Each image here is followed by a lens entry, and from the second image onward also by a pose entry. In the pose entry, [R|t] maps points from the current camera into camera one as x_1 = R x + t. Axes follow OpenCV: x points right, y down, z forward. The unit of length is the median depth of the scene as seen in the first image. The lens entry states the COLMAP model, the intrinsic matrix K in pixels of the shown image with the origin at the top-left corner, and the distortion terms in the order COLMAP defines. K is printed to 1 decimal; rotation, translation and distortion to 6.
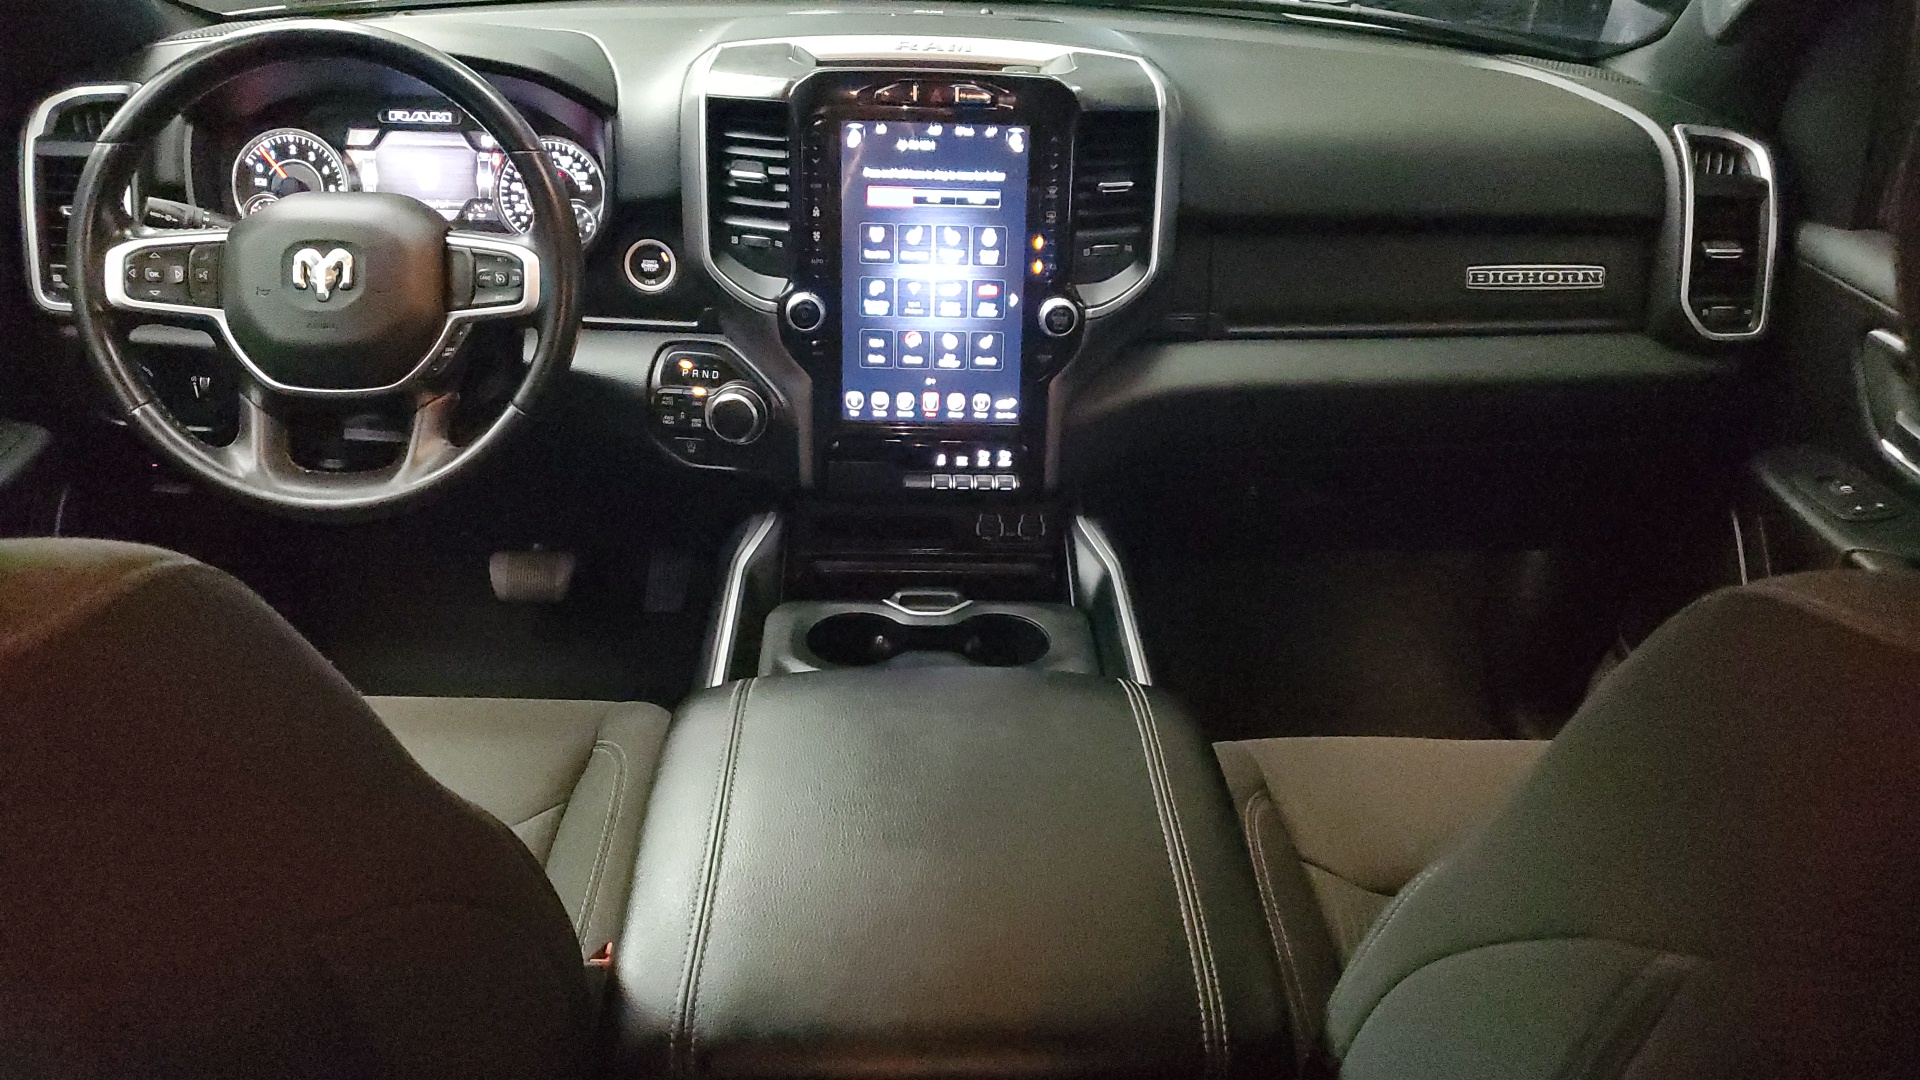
lens RADIAL K [[1521.9, 0, 978.1], [0, 1521.9, 566.3], [0, 0, 1]] dist [0.056969, -0.087811]
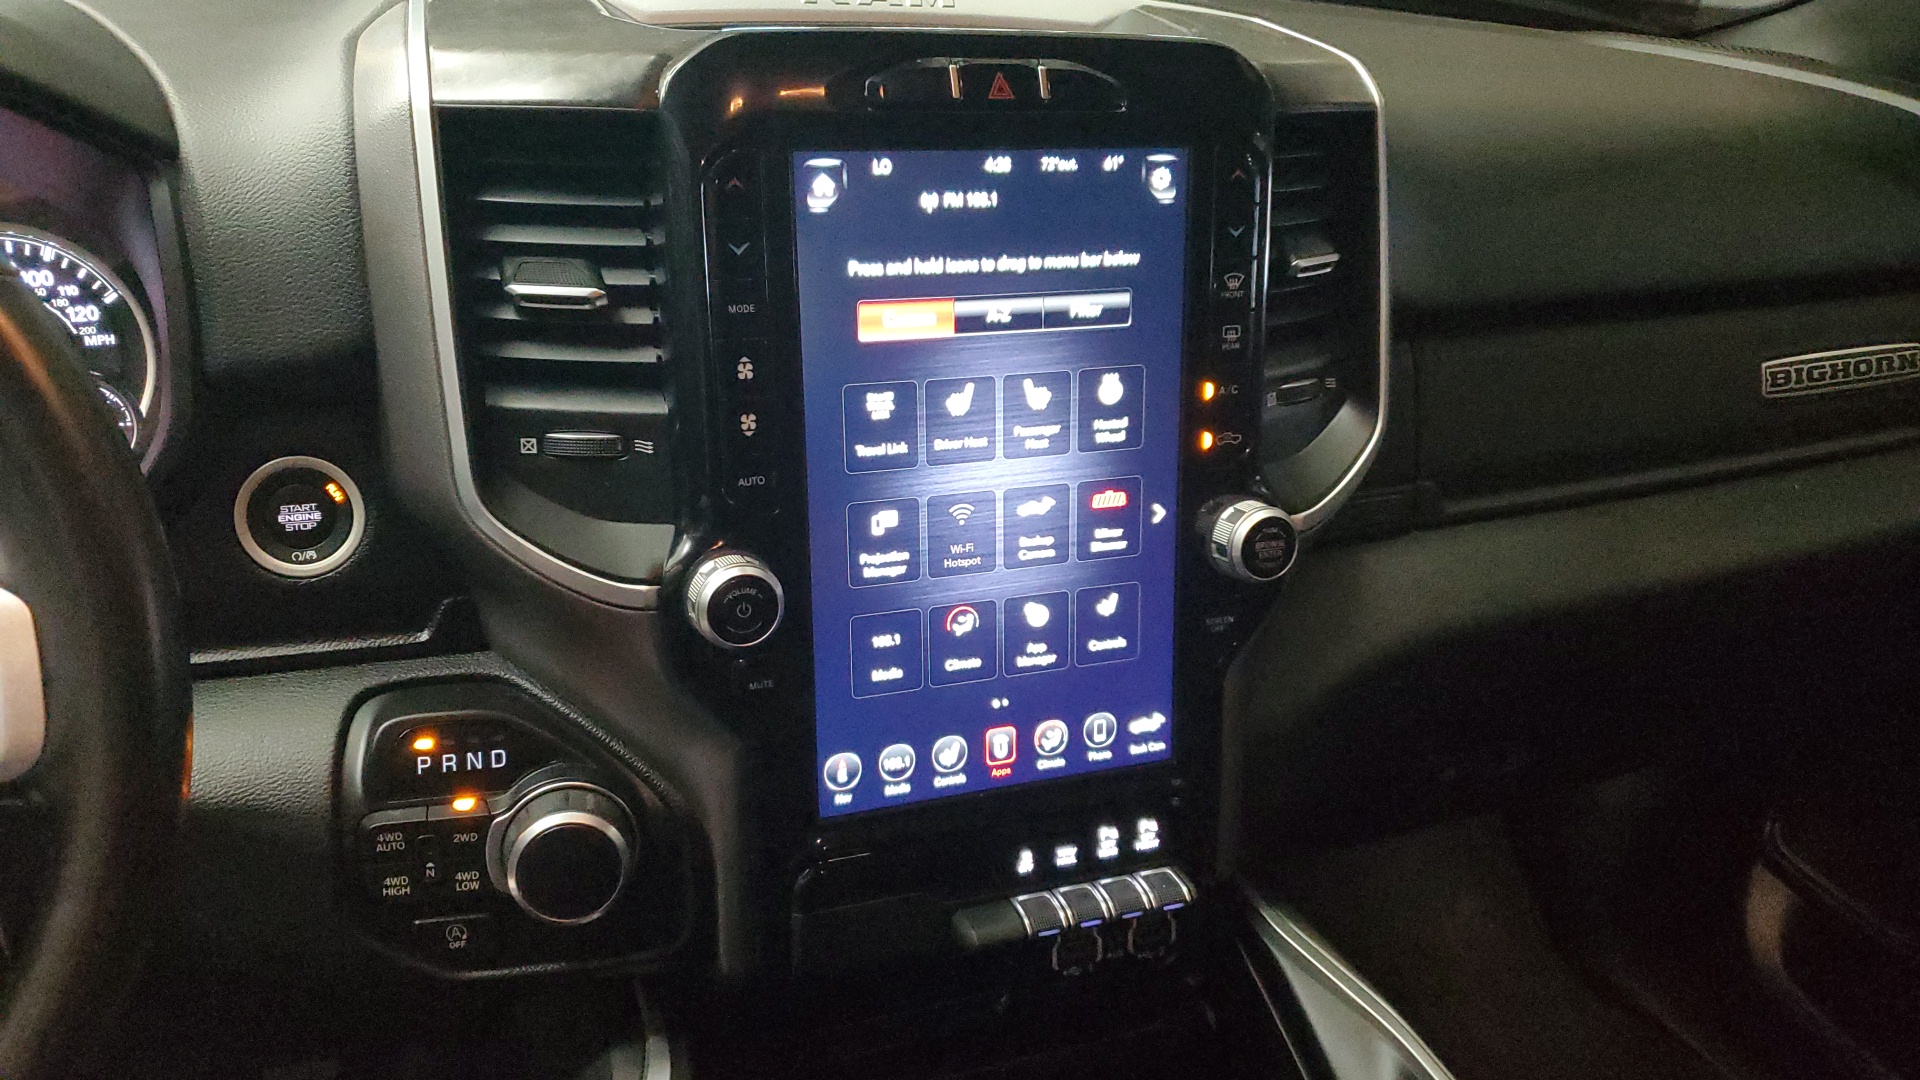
lens RADIAL K [[1521.9, 0, 962.4], [0, 1521.9, 542.3], [0, 0, 1]] dist [0.056969, -0.087811]
pose [[0.944684, -0.114404, 0.307381, -0.179745], [0.129334, 0.991189, -0.028576, -0.160348], [-0.301403, 0.066750, 0.951157, 0.570958]]
